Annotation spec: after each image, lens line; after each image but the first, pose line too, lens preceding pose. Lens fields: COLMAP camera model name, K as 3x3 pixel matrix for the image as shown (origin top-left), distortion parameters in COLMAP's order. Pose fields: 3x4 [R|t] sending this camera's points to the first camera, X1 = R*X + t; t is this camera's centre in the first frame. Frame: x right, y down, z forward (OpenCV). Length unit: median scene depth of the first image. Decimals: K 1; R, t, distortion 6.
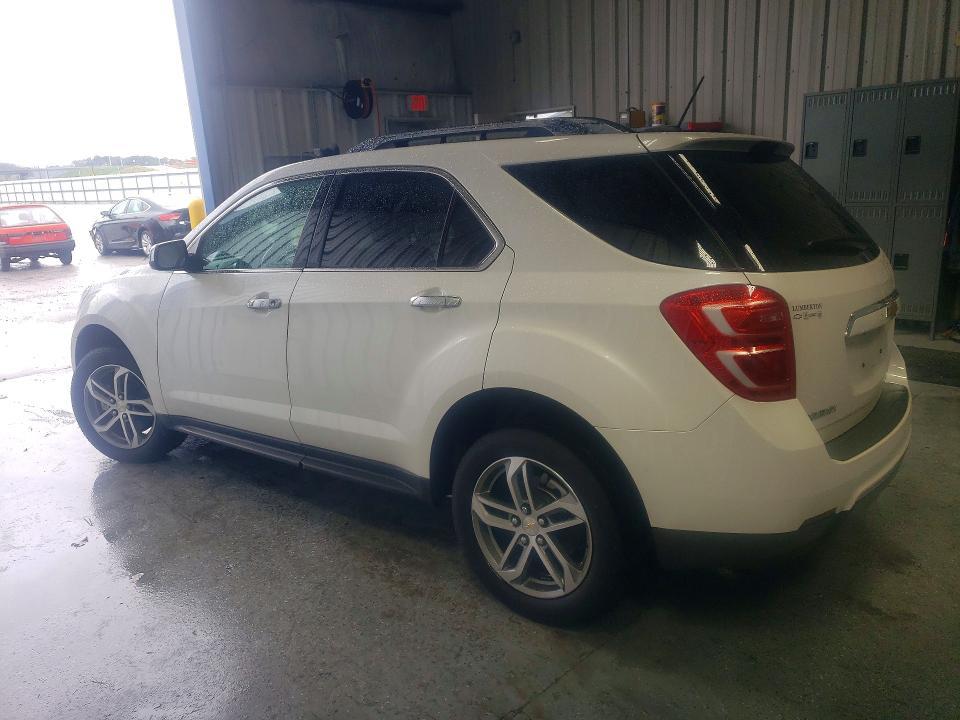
lens RADIAL K [[755.5, 0, 480.0], [0, 755.5, 360.0], [0, 0, 1]] dist [0.021777, 0.006515]
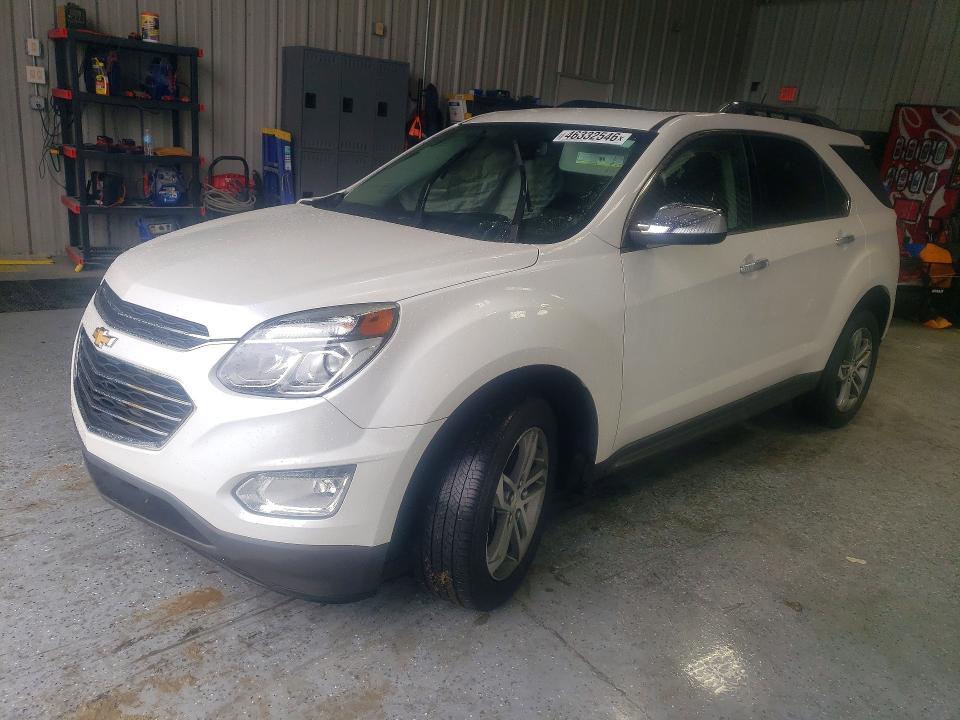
lens RADIAL K [[755.5, 0, 480.0], [0, 755.5, 360.0], [0, 0, 1]] dist [0.021777, 0.006515]
pose [[0.136490, -0.234945, 0.962378, -0.700513], [0.147489, 0.965462, 0.214780, -0.117924], [-0.979601, 0.112625, 0.166428, 0.646384]]
